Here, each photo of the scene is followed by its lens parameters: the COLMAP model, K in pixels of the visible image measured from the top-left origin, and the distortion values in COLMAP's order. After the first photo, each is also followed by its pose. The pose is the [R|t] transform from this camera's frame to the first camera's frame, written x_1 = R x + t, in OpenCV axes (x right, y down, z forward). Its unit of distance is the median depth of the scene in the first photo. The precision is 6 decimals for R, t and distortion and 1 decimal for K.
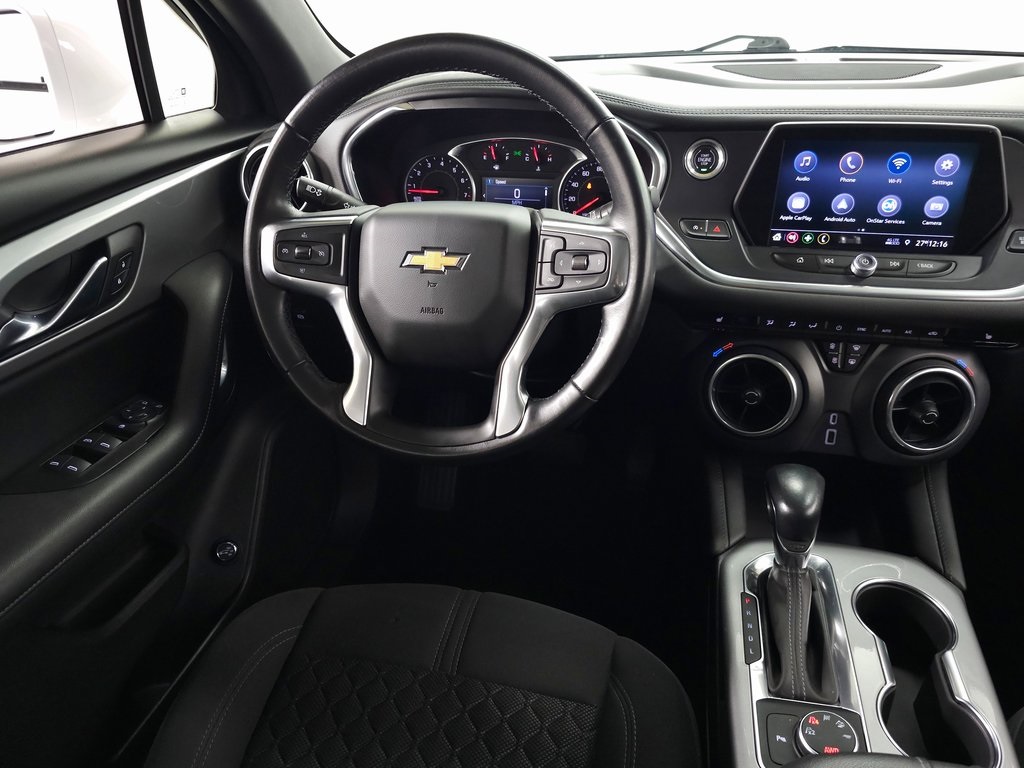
lens RADIAL K [[689.2, 0, 518.8], [0, 689.2, 386.8], [0, 0, 1]] dist [0.034629, -0.047928]
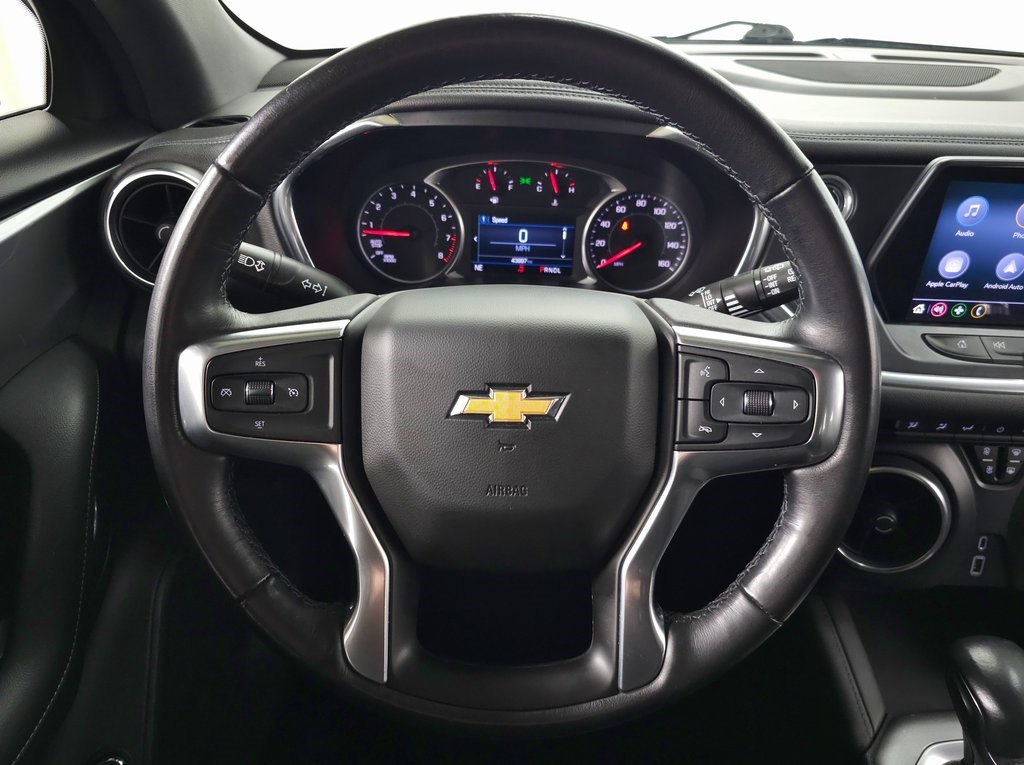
lens RADIAL K [[689.2, 0, 509.0], [0, 689.2, 375.6], [0, 0, 1]] dist [0.034629, -0.047928]
pose [[0.981334, -0.054946, 0.184295, -0.192823], [0.051202, 0.998375, 0.025020, -0.189552], [-0.185370, -0.015117, 0.982553, 0.366897]]
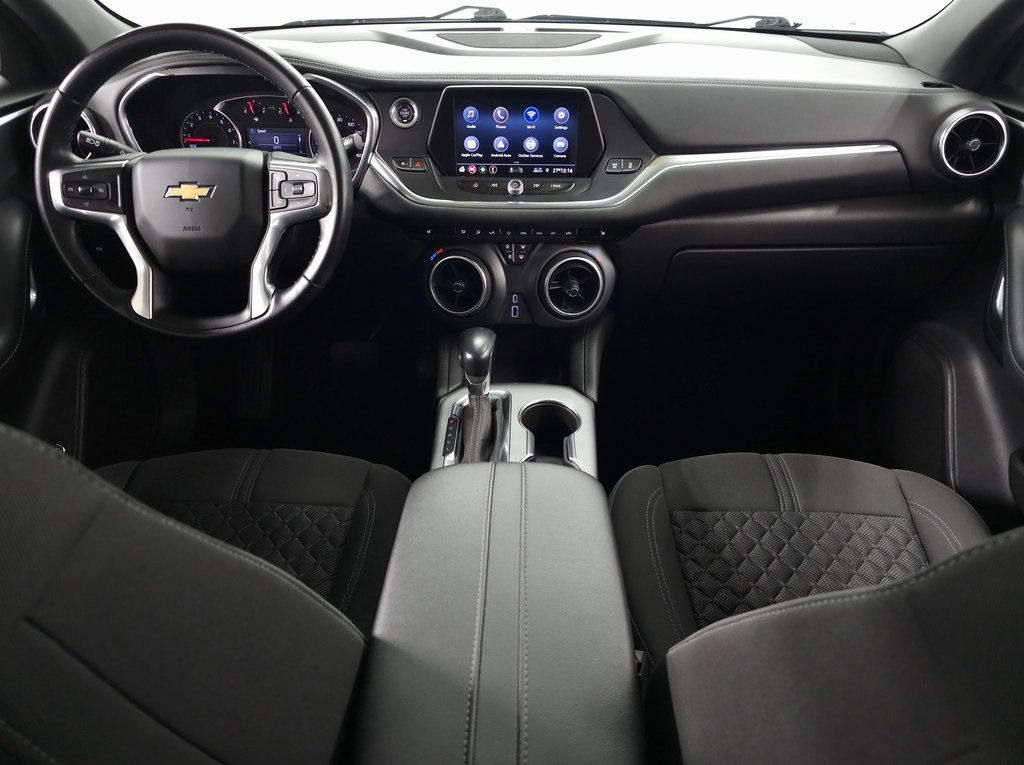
lens RADIAL K [[689.2, 0, 525.6], [0, 689.2, 381.2], [0, 0, 1]] dist [0.034629, -0.047928]
pose [[0.977284, -0.088181, 0.192719, 0.194753], [0.075604, 0.994558, 0.071681, 0.120399], [-0.197991, -0.055483, 0.978632, -0.420008]]
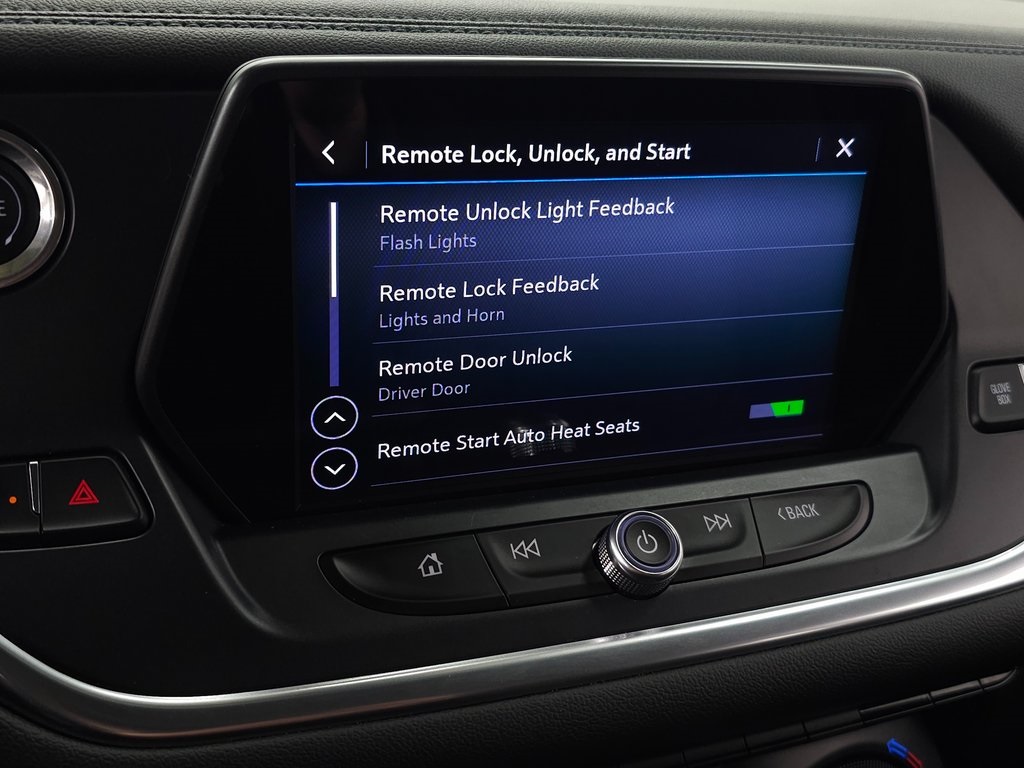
lens RADIAL K [[1136.0, 0, 517.3], [0, 1136.0, 376.6], [0, 0, 1]] dist [0.003843, 0.000000]
pose [[0.825362, -0.138961, 0.547236, 0.205217], [0.197619, 0.979031, -0.049449, -0.221381], [-0.528889, 0.148958, 0.835516, 0.603467]]
